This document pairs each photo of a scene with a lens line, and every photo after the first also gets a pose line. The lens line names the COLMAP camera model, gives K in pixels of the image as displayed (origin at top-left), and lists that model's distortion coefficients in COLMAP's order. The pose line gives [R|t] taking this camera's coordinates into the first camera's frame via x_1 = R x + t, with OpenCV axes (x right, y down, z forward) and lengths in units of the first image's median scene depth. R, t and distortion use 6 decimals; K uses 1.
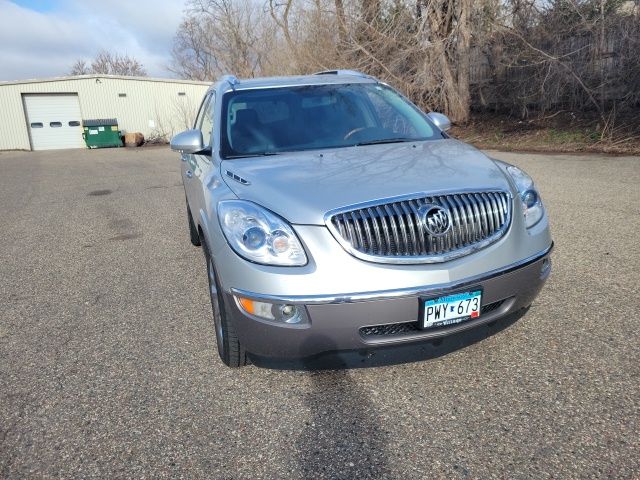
lens RADIAL K [[475.0, 0, 333.7], [0, 475.0, 236.8], [0, 0, 1]] dist [0.048924, -0.028472]
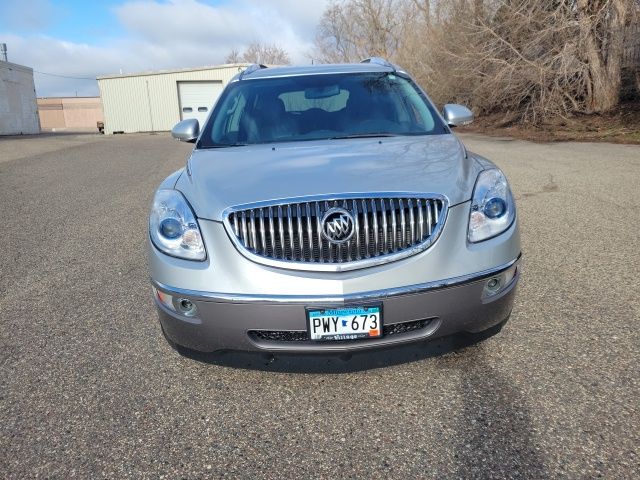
lens RADIAL K [[475.0, 0, 326.3], [0, 475.0, 239.2], [0, 0, 1]] dist [0.048924, -0.028472]
pose [[0.960799, 0.086550, -0.263390, 0.431187], [-0.078479, 0.996071, 0.041034, -0.044300], [0.265907, -0.018755, 0.963816, 0.108254]]
